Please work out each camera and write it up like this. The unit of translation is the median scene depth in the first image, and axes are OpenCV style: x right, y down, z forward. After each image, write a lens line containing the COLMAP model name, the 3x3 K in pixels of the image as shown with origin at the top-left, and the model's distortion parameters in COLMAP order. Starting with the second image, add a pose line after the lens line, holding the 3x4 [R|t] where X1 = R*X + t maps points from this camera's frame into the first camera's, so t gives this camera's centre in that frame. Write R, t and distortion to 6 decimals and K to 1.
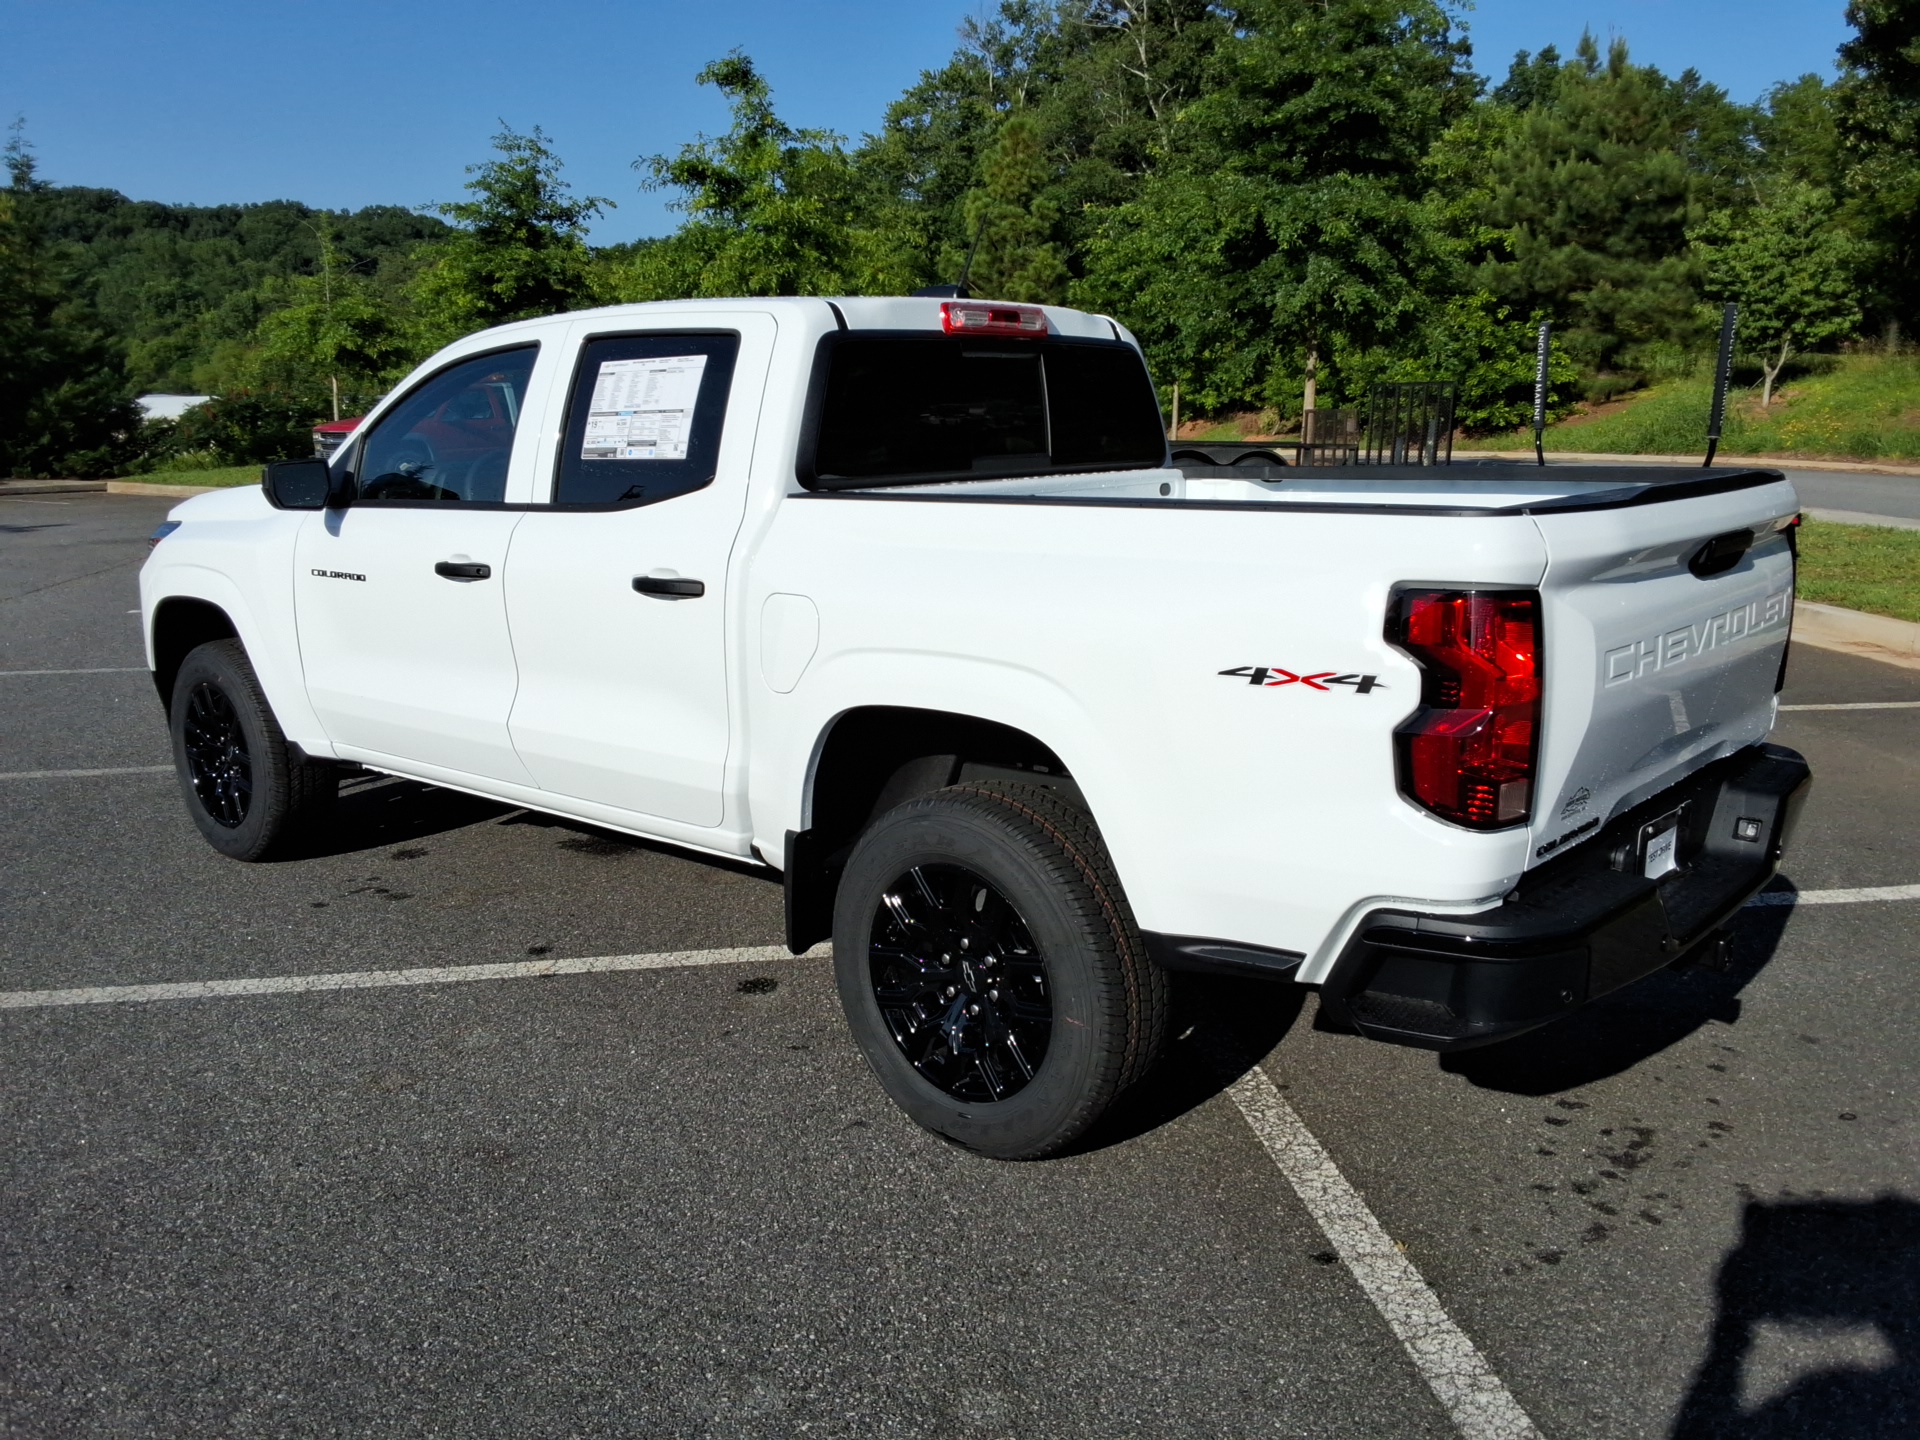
lens RADIAL K [[1541.1, 0, 969.7], [0, 1541.1, 704.9], [0, 0, 1]] dist [0.104238, -0.154613]
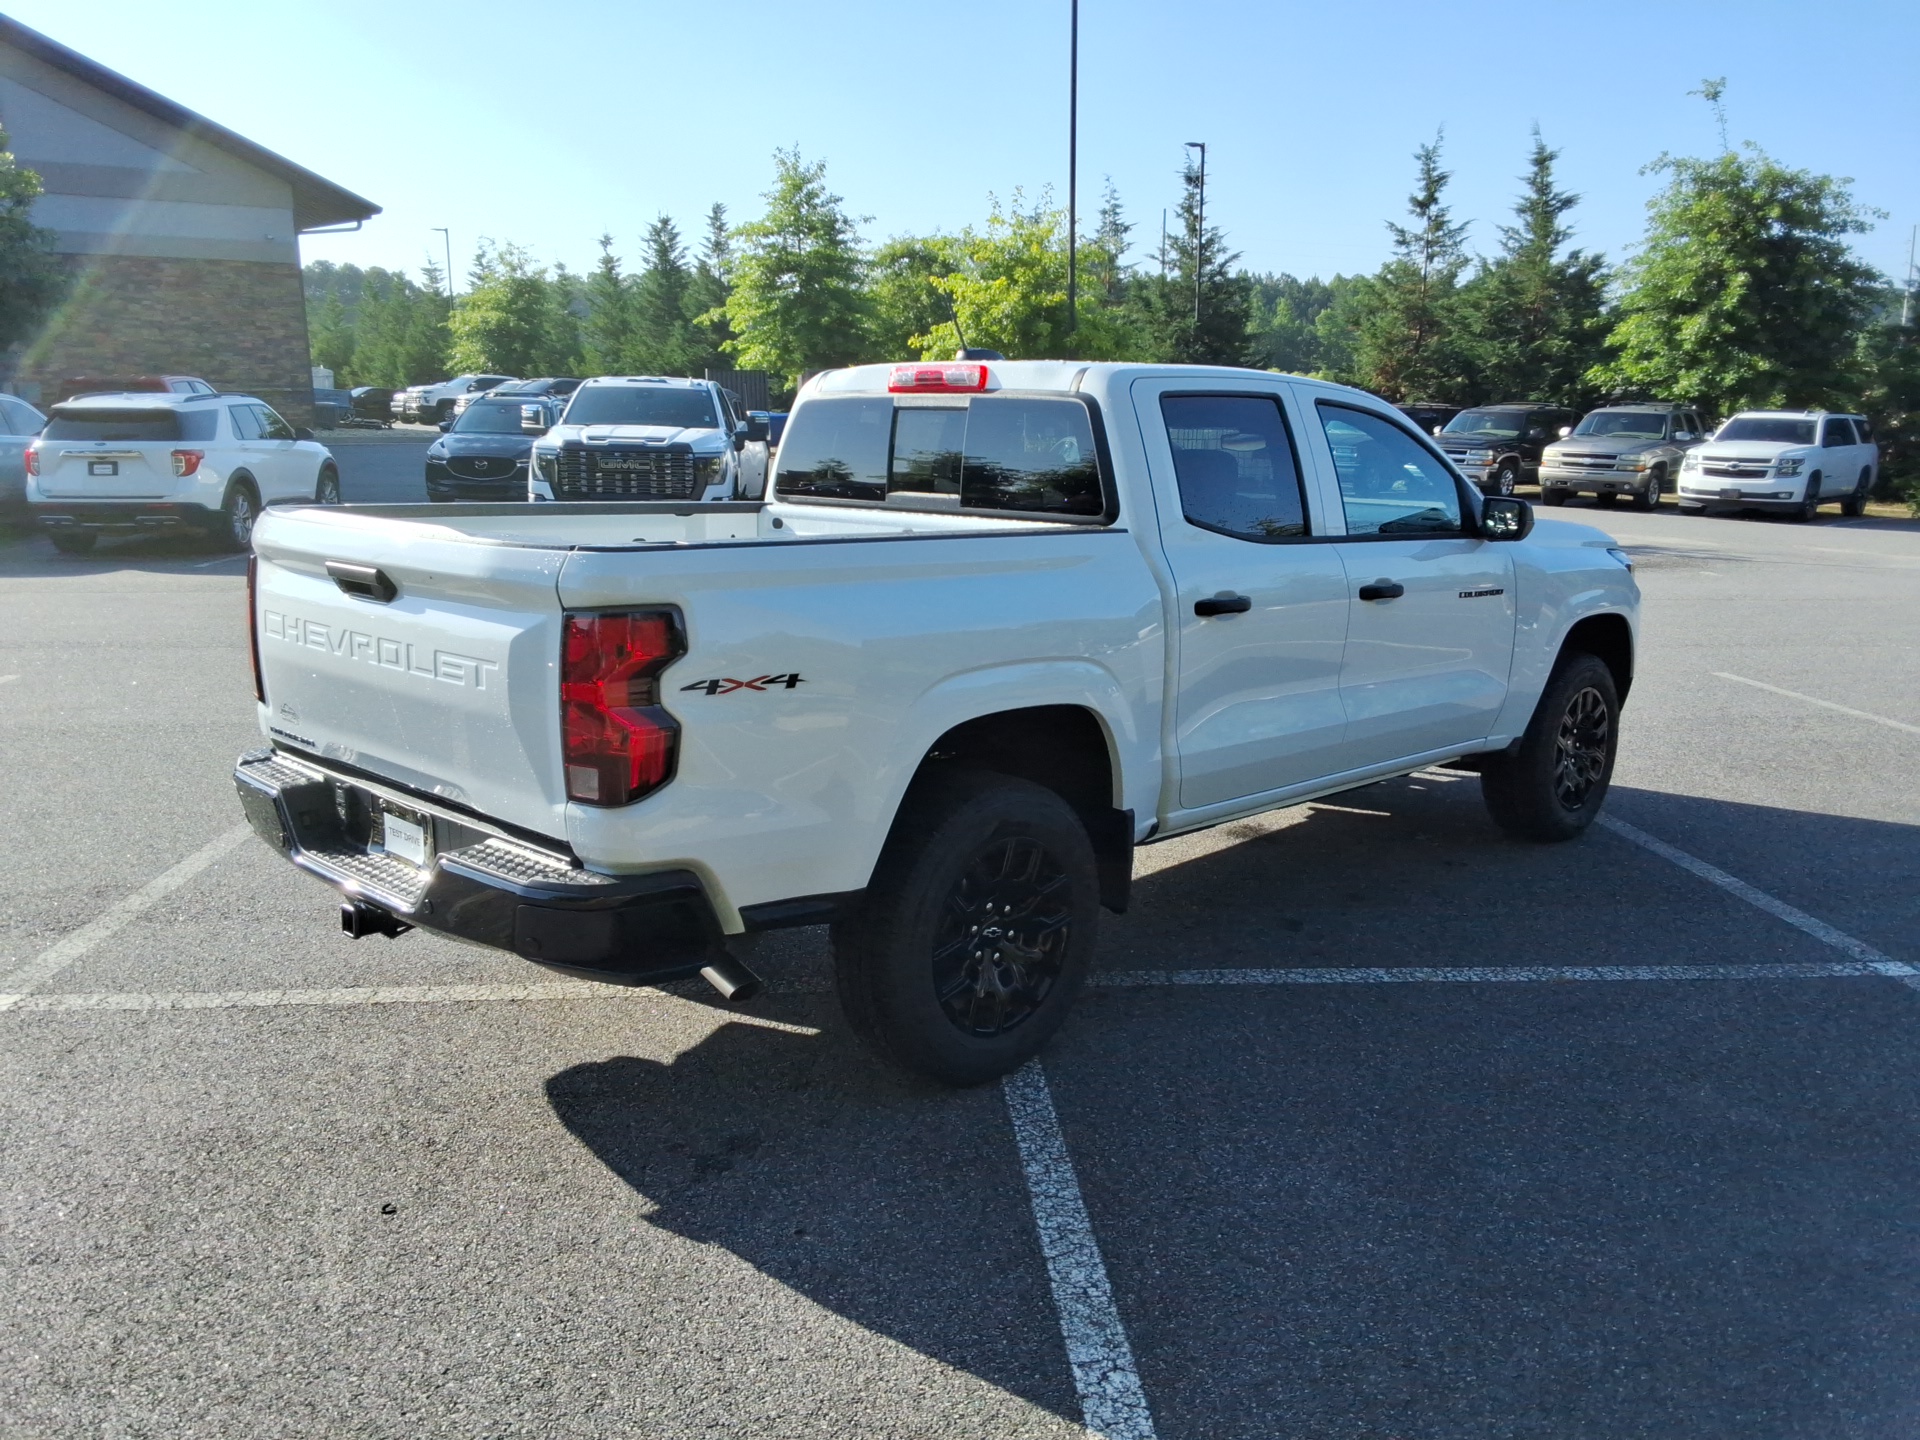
lens RADIAL K [[1541.1, 0, 986.3], [0, 1541.1, 710.8], [0, 0, 1]] dist [0.104238, -0.154613]
pose [[-0.045886, 0.191475, -0.980424, 0.150945], [-0.210604, 0.957544, 0.196863, -0.030872], [0.976494, 0.215514, -0.003612, 0.137769]]
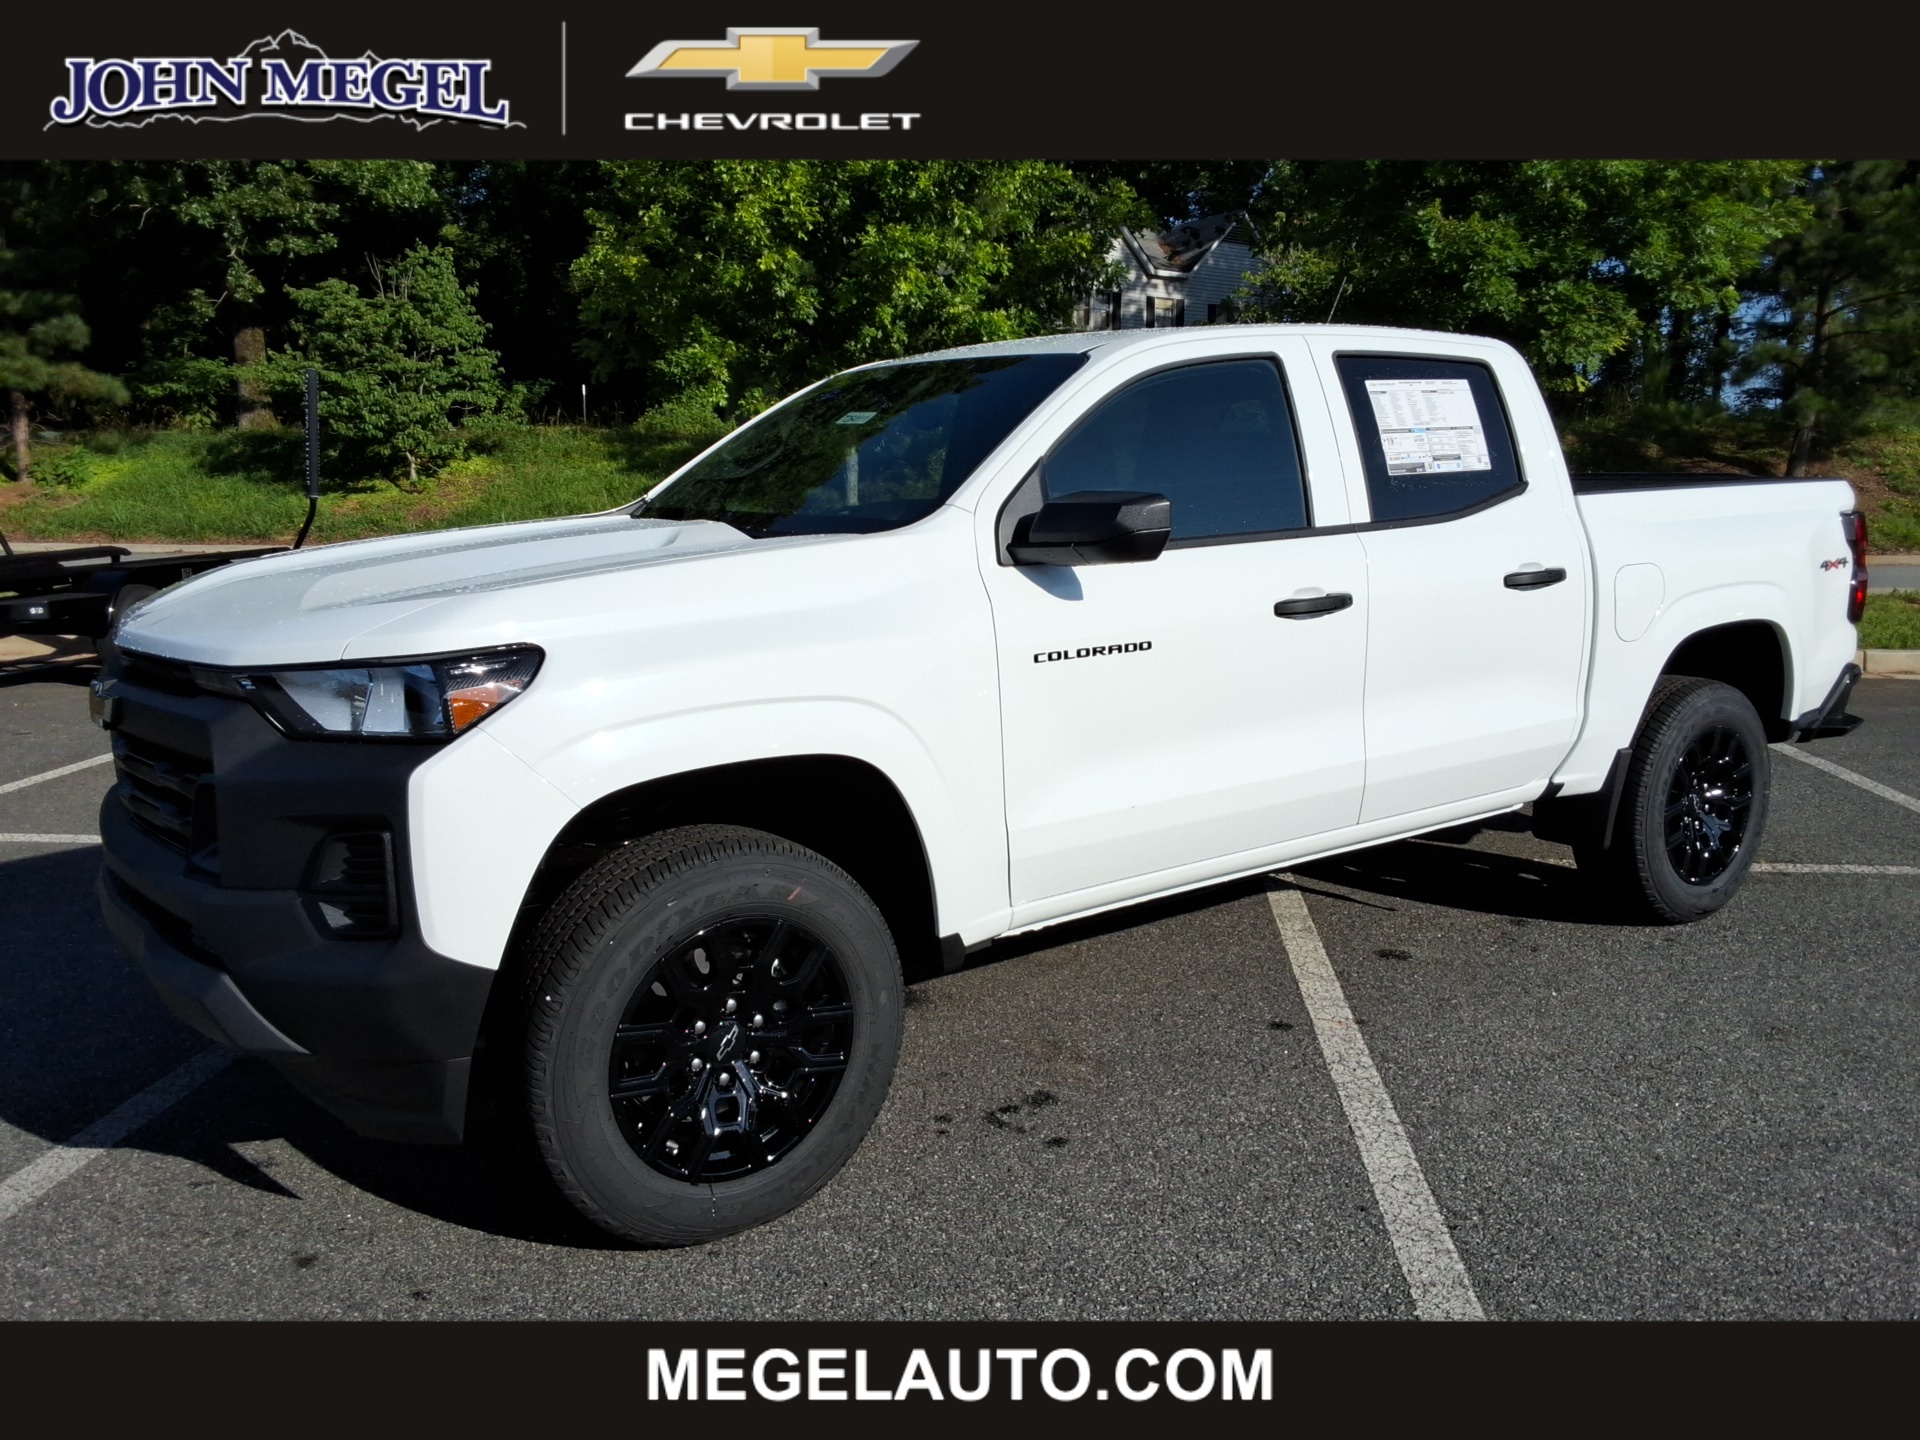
lens RADIAL K [[1541.1, 0, 981.5], [0, 1541.1, 711.8], [0, 0, 1]] dist [0.104238, -0.154613]
pose [[0.216573, -0.147176, 0.965109, -0.162519], [0.192407, 0.975617, 0.105602, -0.020740], [-0.957119, 0.162823, 0.239610, 0.129666]]
